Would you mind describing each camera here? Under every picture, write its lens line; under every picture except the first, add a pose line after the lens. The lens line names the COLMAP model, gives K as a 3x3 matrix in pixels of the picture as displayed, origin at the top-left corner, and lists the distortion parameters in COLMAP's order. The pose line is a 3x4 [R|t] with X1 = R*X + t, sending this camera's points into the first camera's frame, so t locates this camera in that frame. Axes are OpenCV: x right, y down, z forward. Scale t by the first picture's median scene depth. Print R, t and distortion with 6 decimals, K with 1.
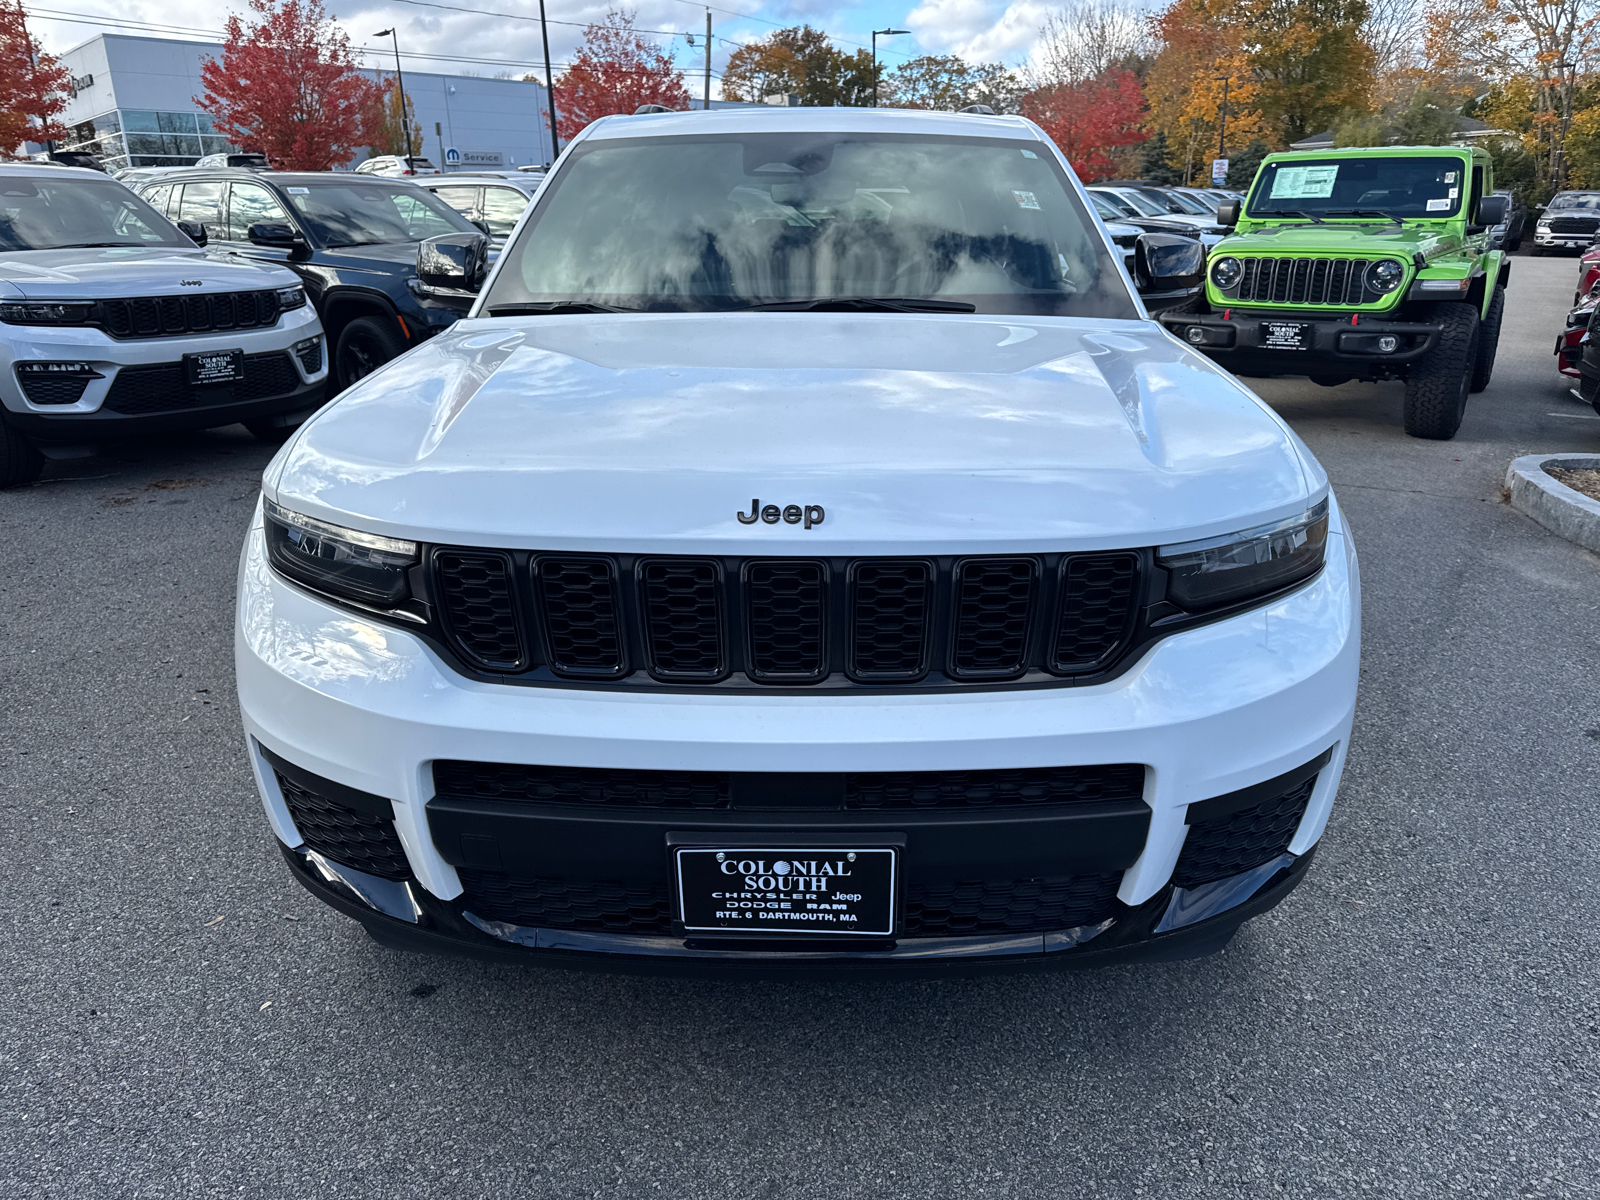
lens RADIAL K [[1145.5, 0, 812.1], [0, 1145.5, 593.4], [0, 0, 1]] dist [0.048938, -0.063545]
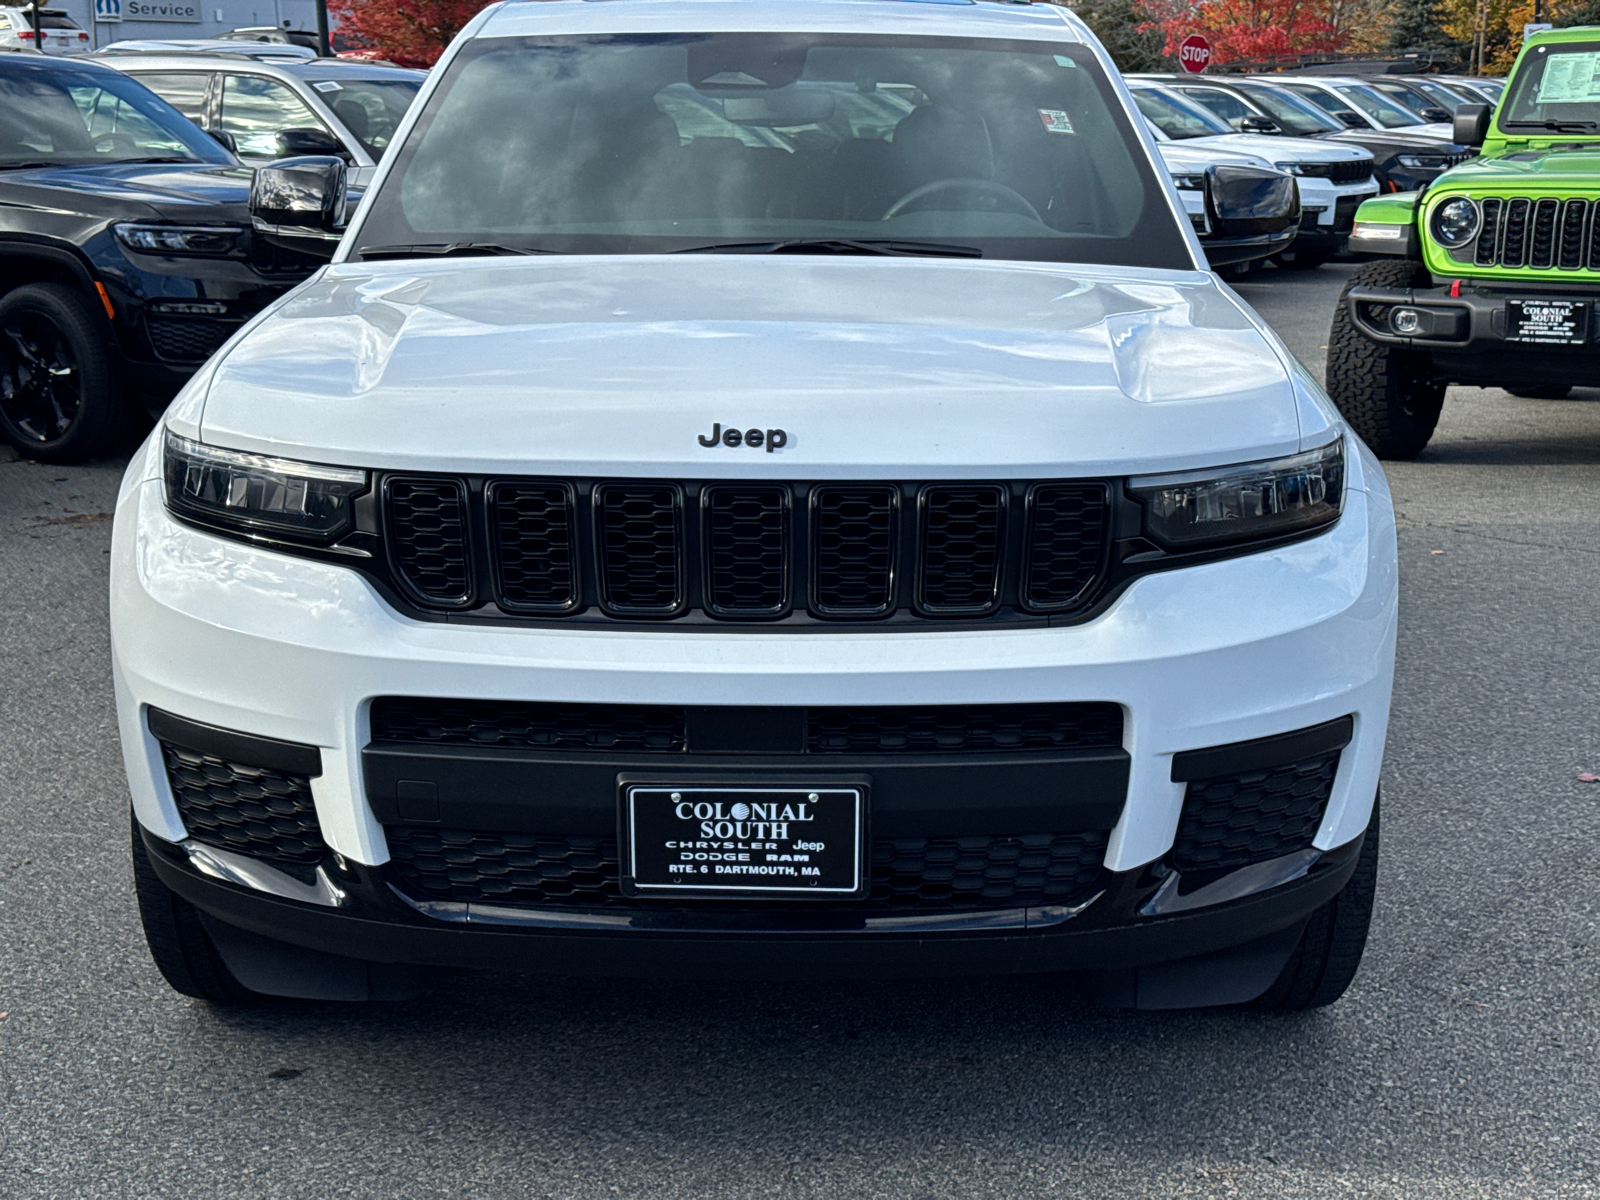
lens RADIAL K [[2262.1, 0, 797.4], [0, 2262.1, 538.2], [0, 0, 1]] dist [0.103974, 0.095461]
pose [[0.999951, 0.005566, 0.008242, 0.003443], [-0.004404, 0.990854, -0.134866, 0.220373], [-0.008917, 0.134823, 0.990830, -0.728618]]
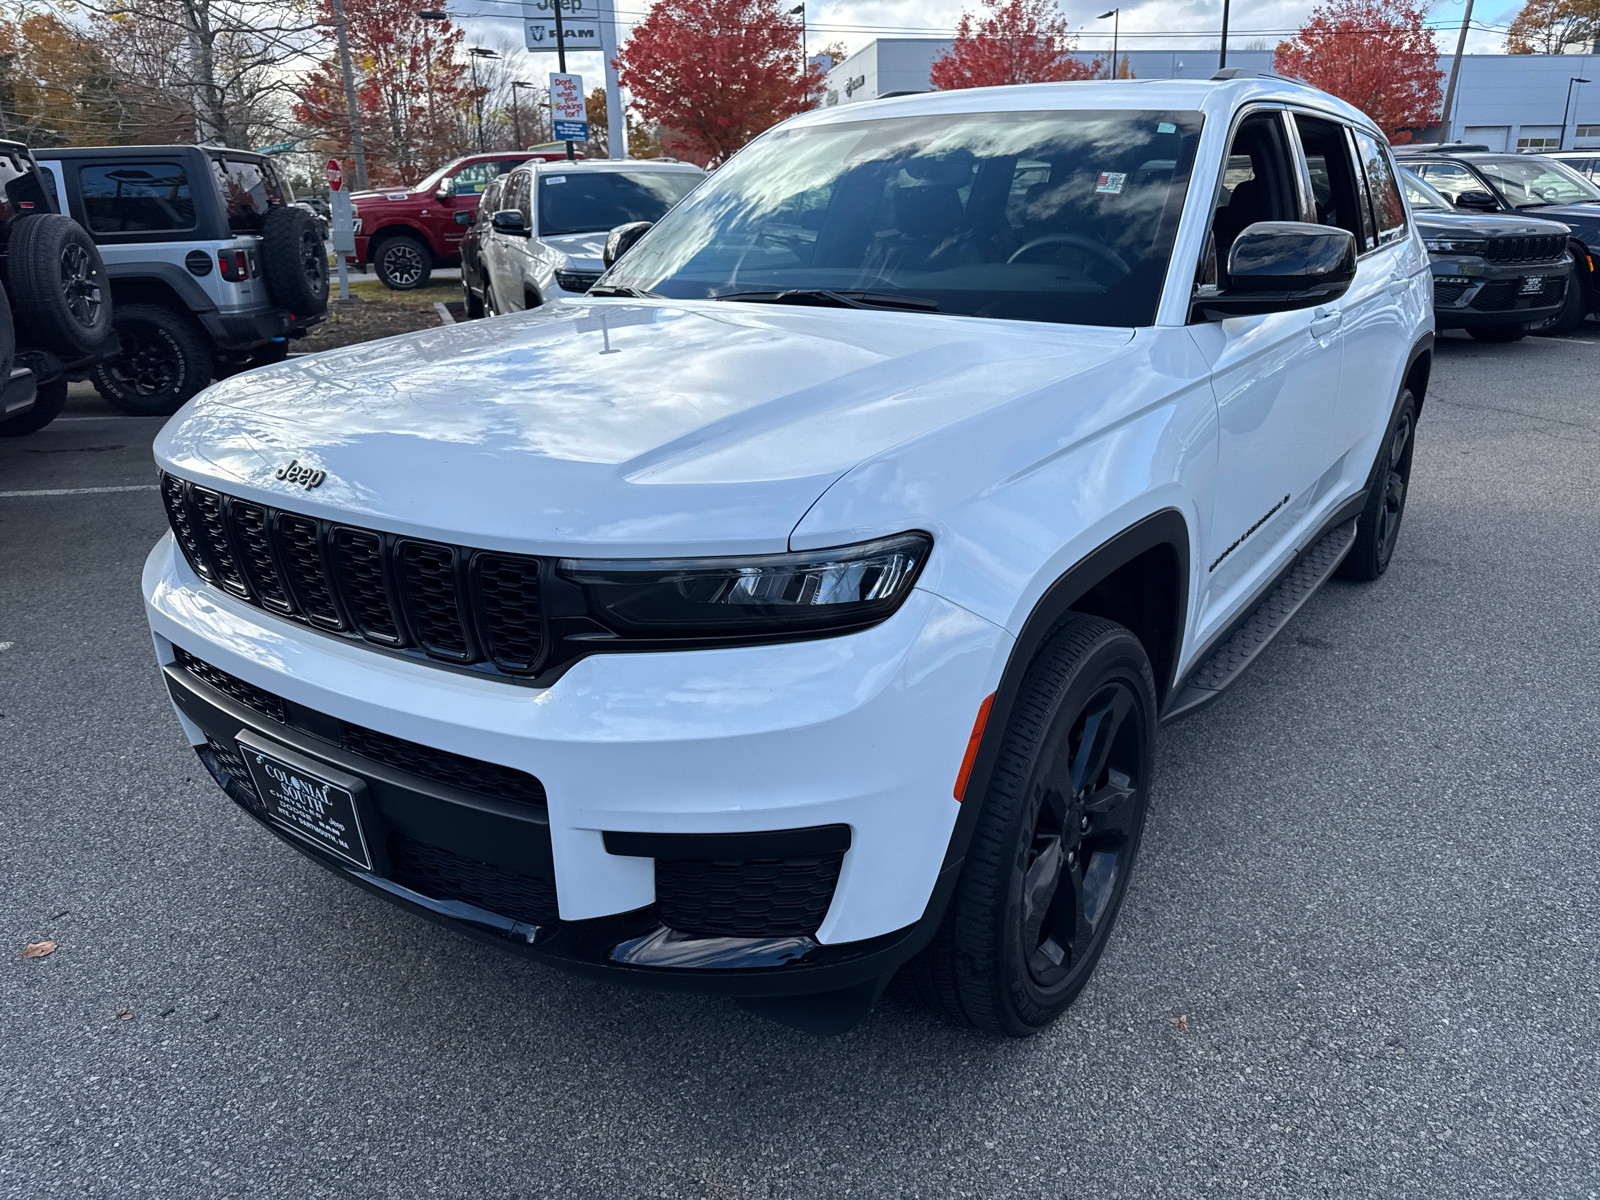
lens RADIAL K [[1155.0, 0, 800.0], [0, 1155.0, 600.0], [0, 0, 1]] dist [0.002425, -0.003392]
pose [[0.824672, 0.176044, -0.537518, 0.807323], [-0.164133, 0.983921, 0.070431, -0.087148], [0.541274, 0.030142, 0.840306, 0.242492]]
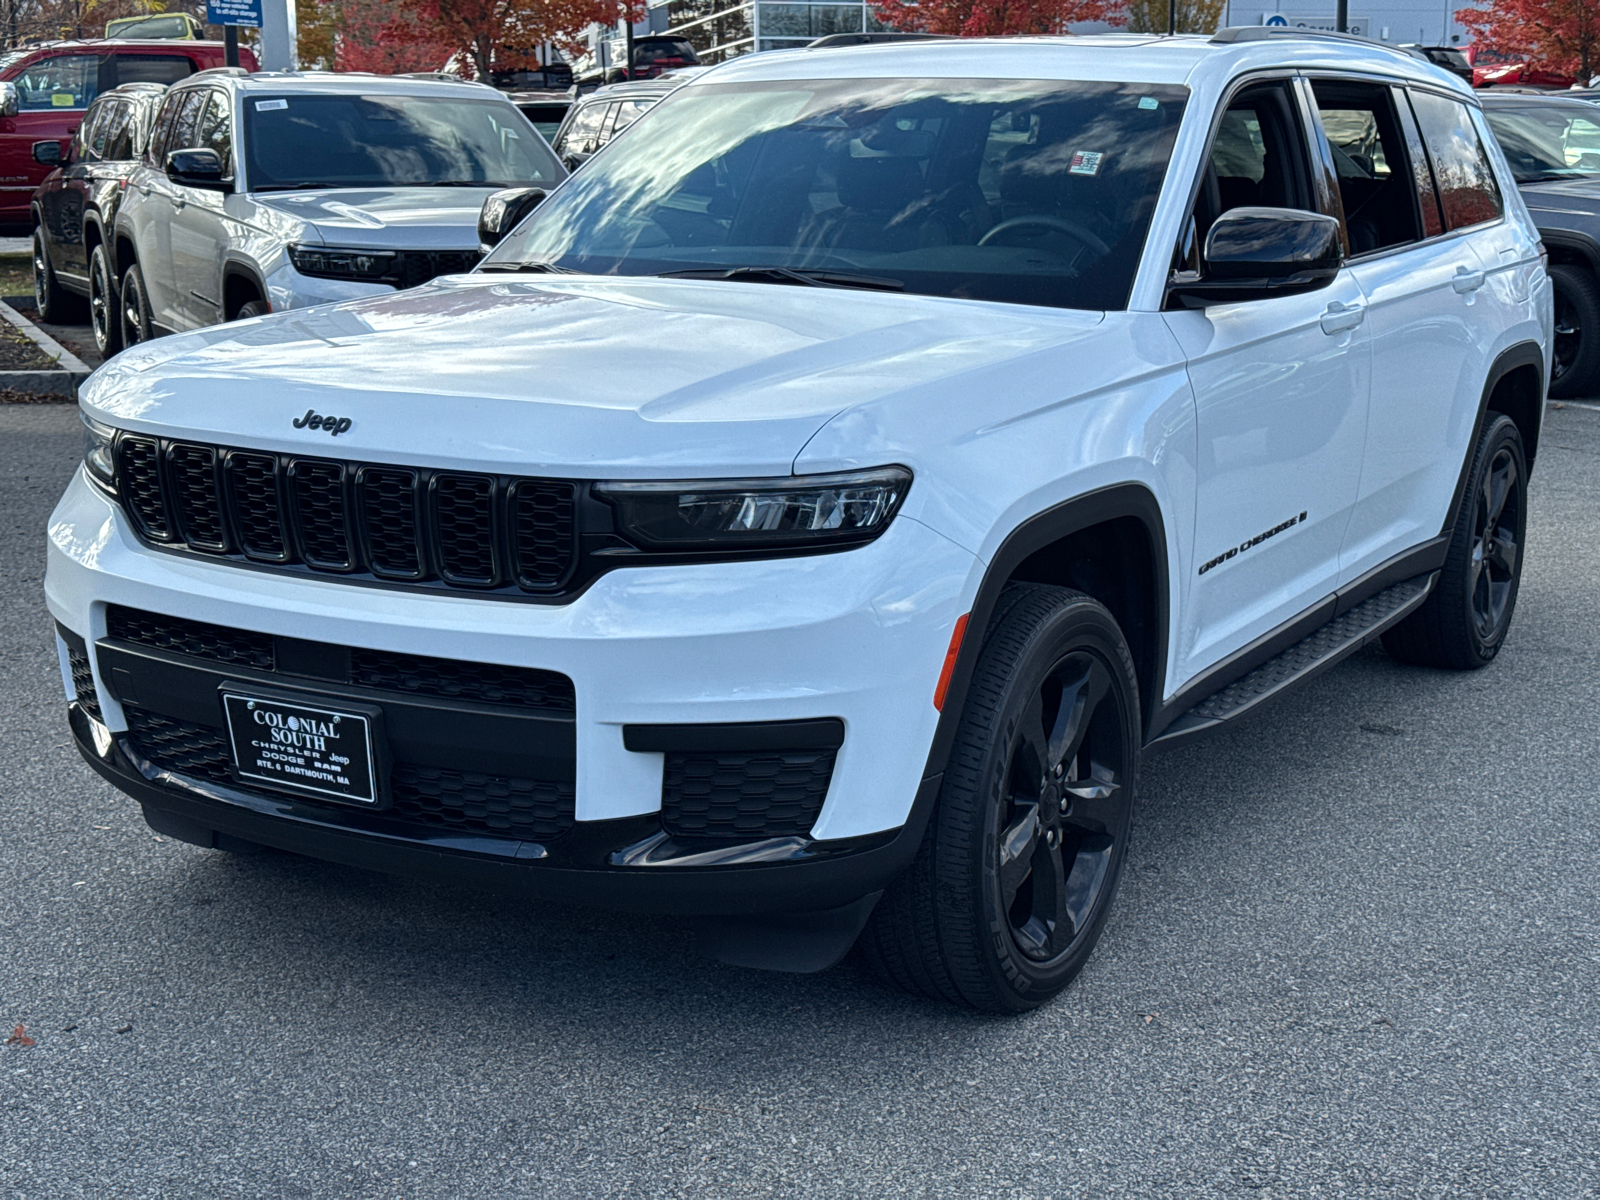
lens RADIAL K [[2249.3, 0, 804.1], [0, 2249.3, 594.1], [0, 0, 1]] dist [0.146085, -0.039114]
pose [[0.870915, 0.108277, -0.479358, 1.256643], [-0.163287, 0.983765, -0.074454, 0.161659], [0.463514, 0.143116, 0.874456, -0.663153]]
